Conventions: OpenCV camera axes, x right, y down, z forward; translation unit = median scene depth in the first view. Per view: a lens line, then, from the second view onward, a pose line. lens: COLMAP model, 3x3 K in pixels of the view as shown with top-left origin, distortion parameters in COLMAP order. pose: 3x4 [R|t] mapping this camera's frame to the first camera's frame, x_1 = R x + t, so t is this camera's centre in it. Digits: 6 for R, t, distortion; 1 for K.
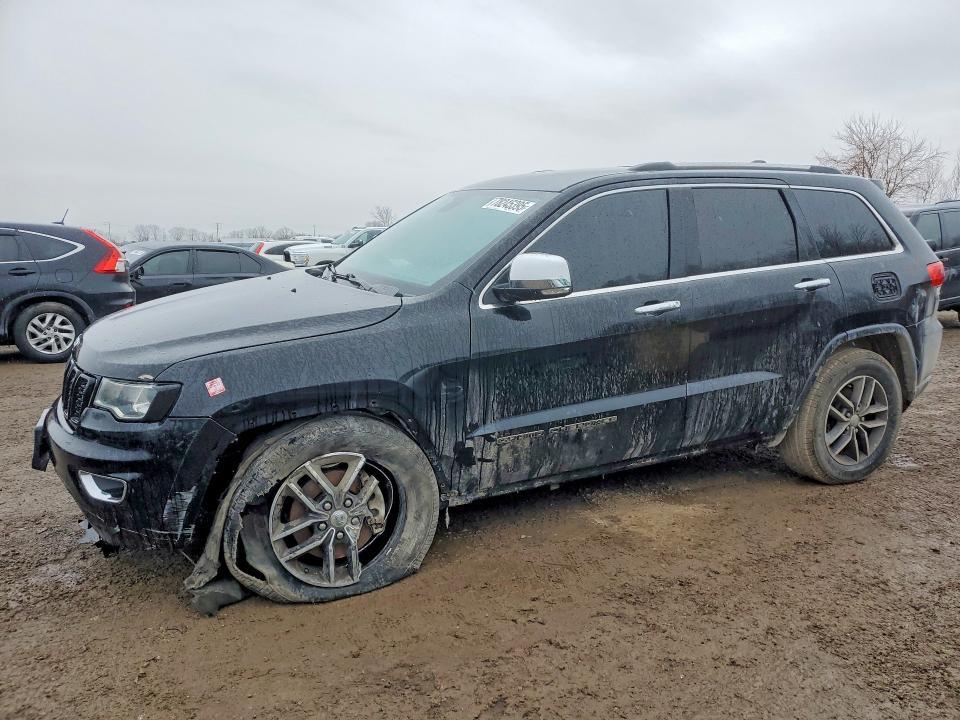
lens RADIAL K [[743.5, 0, 463.6], [0, 743.5, 362.1], [0, 0, 1]] dist [-0.013739, 0.004051]
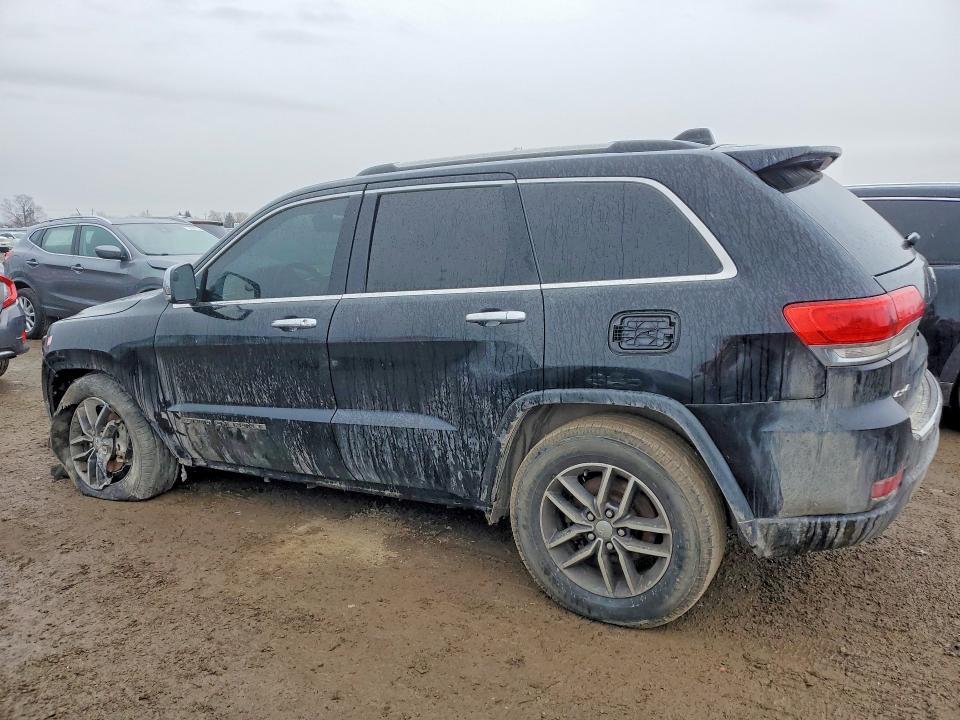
lens RADIAL K [[741.5, 0, 480.0], [0, 741.5, 398.5], [0, 0, 1]] dist [0.131736, 0.000455]
pose [[0.575906, 0.170479, -0.799543, 1.094177], [-0.132284, 0.984560, 0.114645, -0.110430], [0.806742, 0.039742, 0.589565, 0.565481]]
